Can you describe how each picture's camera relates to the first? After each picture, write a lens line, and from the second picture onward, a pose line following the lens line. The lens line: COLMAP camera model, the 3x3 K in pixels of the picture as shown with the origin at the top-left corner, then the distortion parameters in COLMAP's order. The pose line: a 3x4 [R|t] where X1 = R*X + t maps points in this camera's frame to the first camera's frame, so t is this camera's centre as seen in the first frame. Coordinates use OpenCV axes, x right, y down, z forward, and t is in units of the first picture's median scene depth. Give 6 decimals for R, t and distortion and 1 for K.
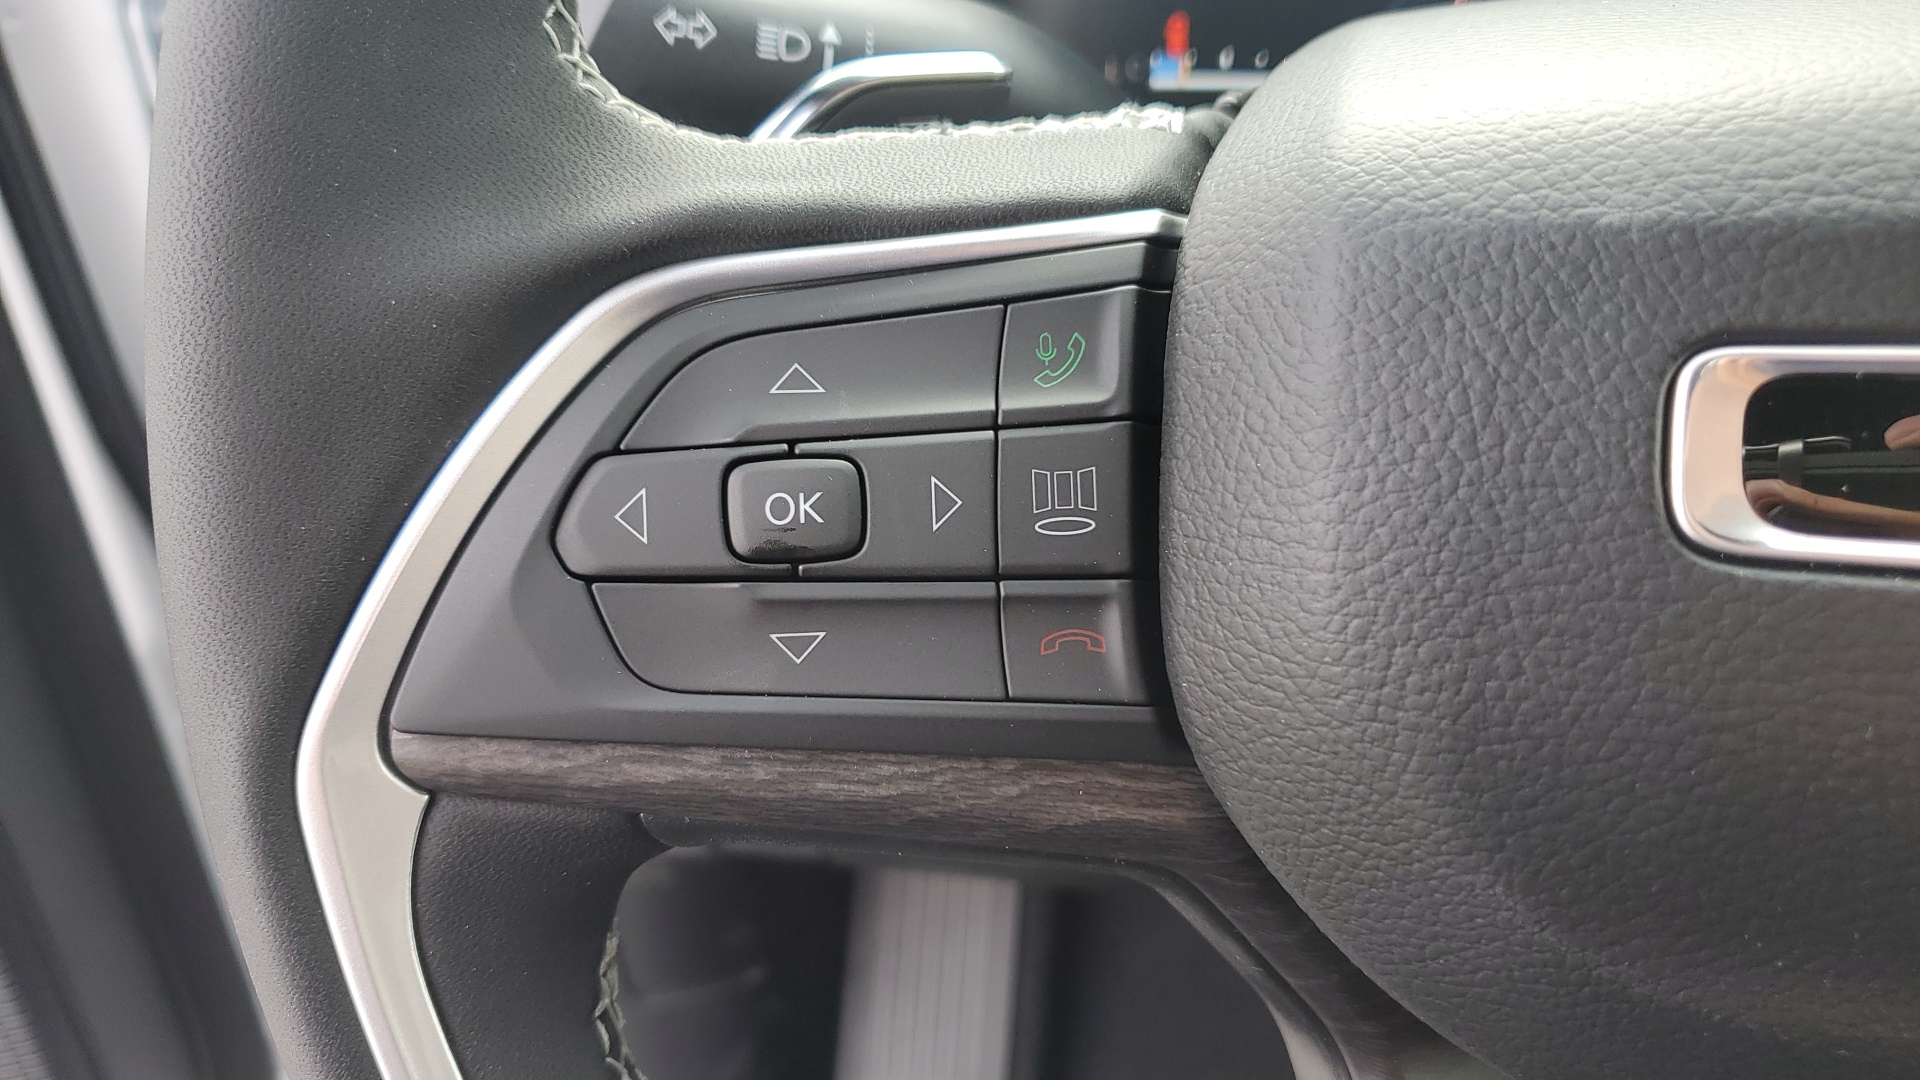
lens RADIAL K [[1485.9, 0, 960.9], [0, 1485.9, 617.5], [0, 0, 1]] dist [0.055480, -0.096779]
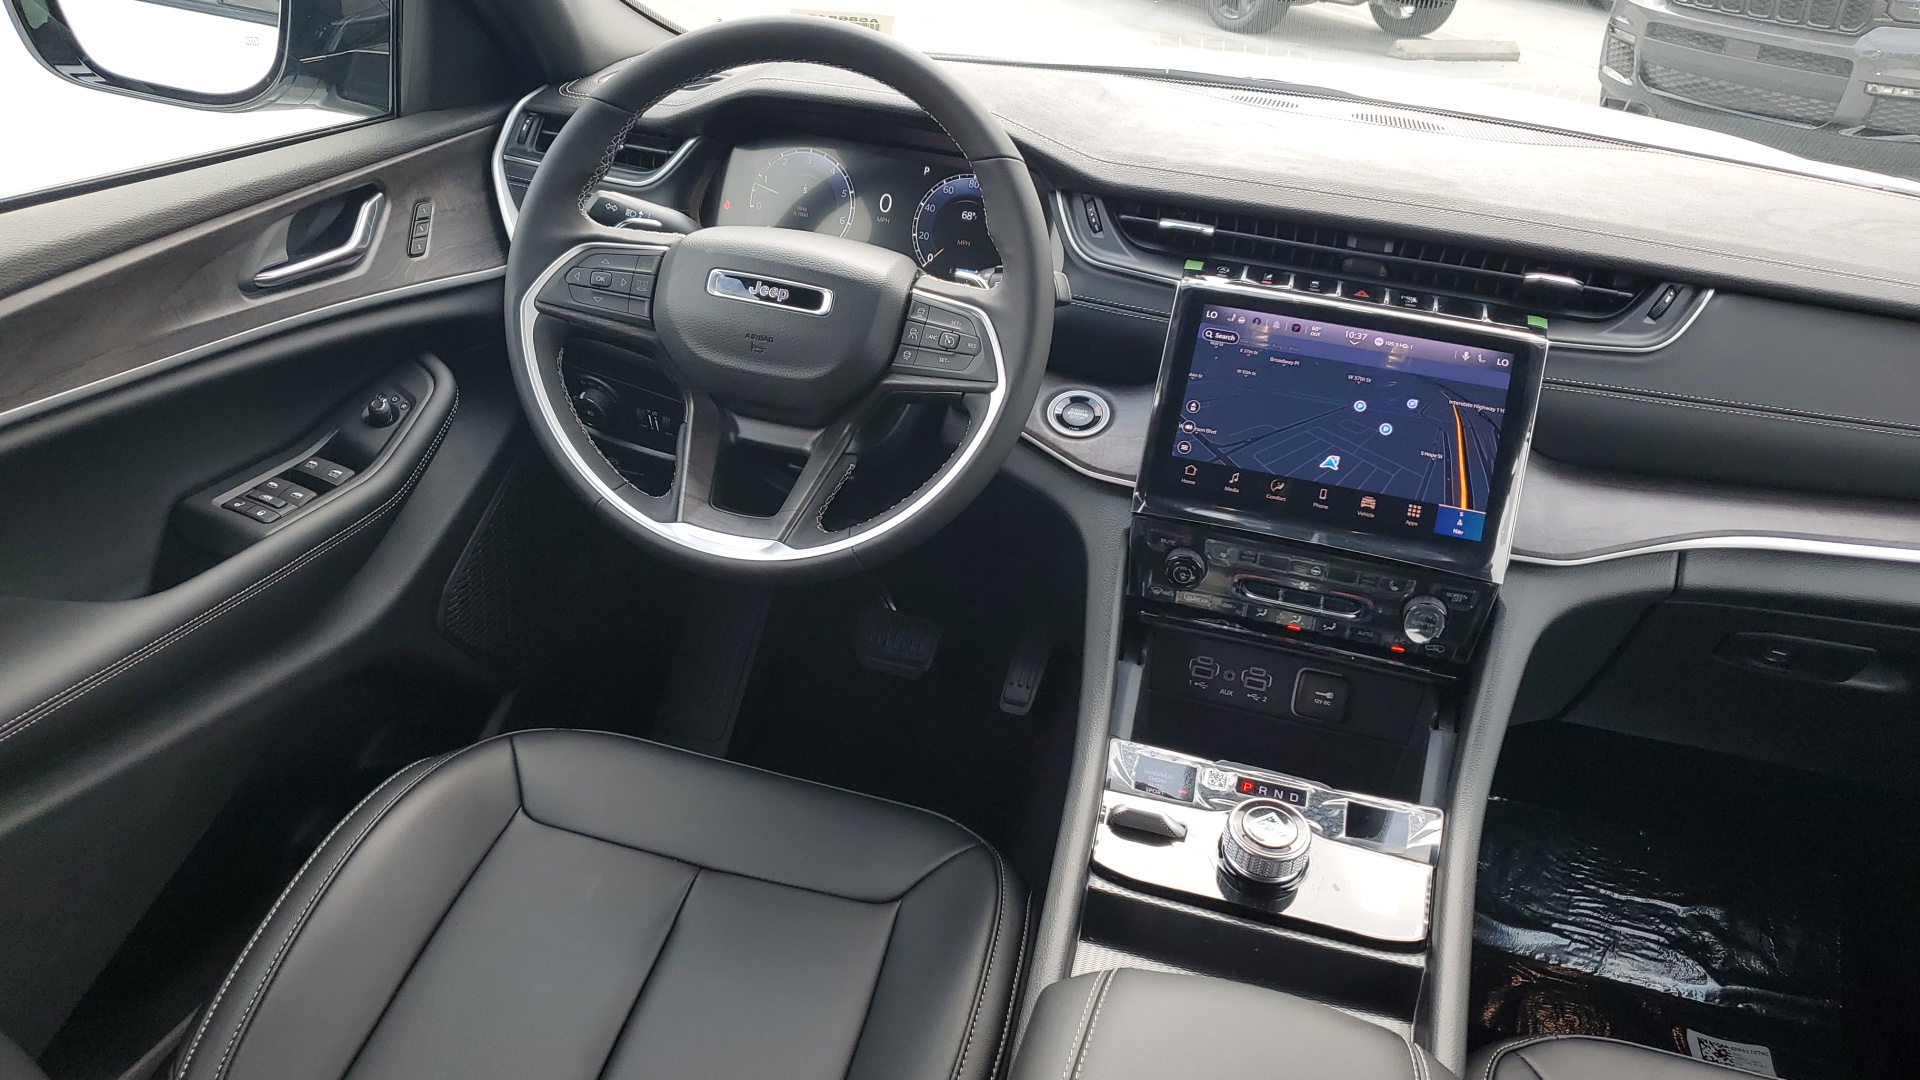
lens RADIAL K [[1485.9, 0, 956.0], [0, 1485.9, 547.1], [0, 0, 1]] dist [0.055480, -0.096779]
pose [[0.986382, 0.162828, -0.023197, 1.764217], [-0.164441, 0.973613, -0.158233, 1.851334], [-0.003180, 0.159892, 0.987129, -5.308734]]
